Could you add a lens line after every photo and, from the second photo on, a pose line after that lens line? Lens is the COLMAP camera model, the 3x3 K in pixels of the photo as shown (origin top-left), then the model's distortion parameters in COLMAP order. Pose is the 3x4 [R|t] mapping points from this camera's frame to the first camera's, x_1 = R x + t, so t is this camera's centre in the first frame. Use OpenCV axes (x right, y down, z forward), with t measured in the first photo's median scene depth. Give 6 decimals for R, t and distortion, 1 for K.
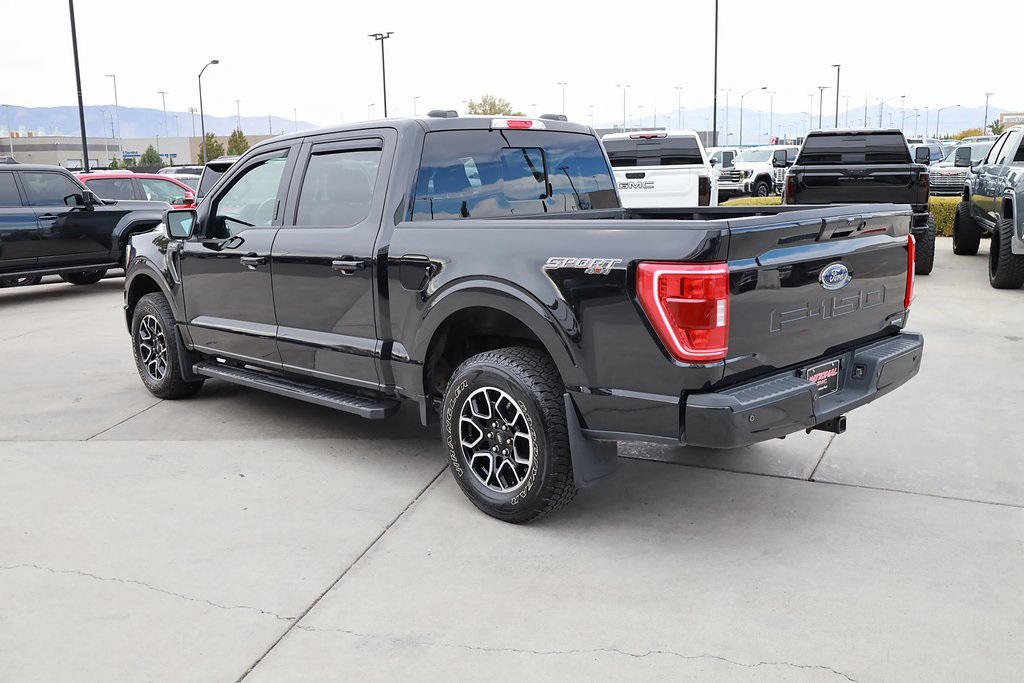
lens RADIAL K [[913.5, 0, 512.0], [0, 913.5, 341.5], [0, 0, 1]] dist [-0.003209, 0.001492]
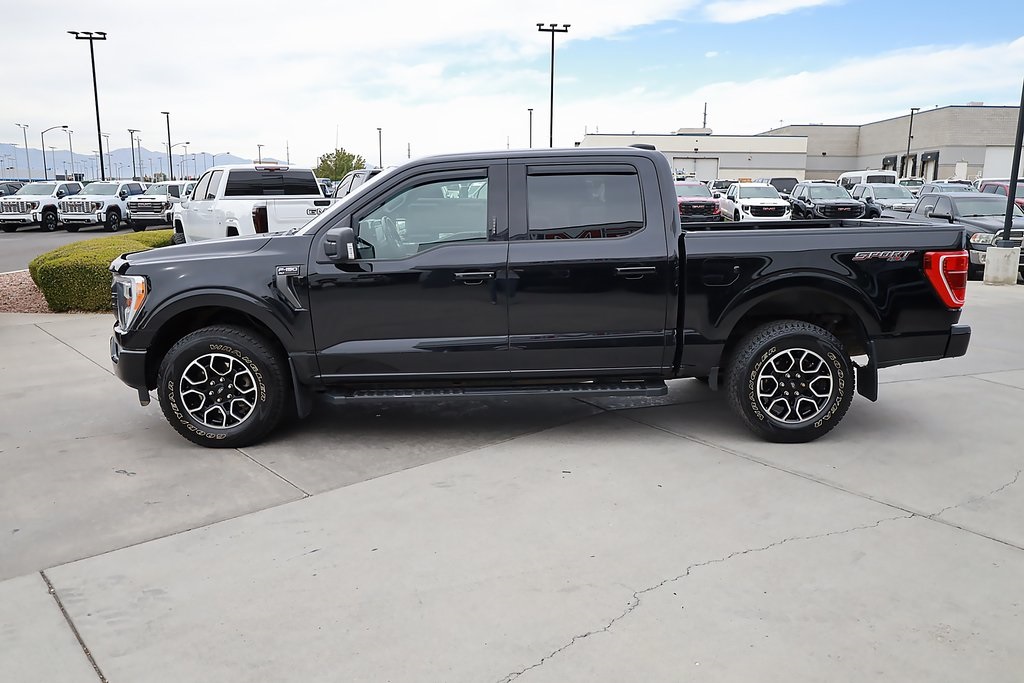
lens RADIAL K [[771.4, 0, 512.0], [0, 771.4, 341.5], [0, 0, 1]] dist [-0.006030, -0.002753]
pose [[0.688629, -0.110402, 0.716660, -0.952329], [0.117832, 0.992242, 0.039633, -0.047774], [-0.715476, 0.057153, 0.696296, 0.397261]]
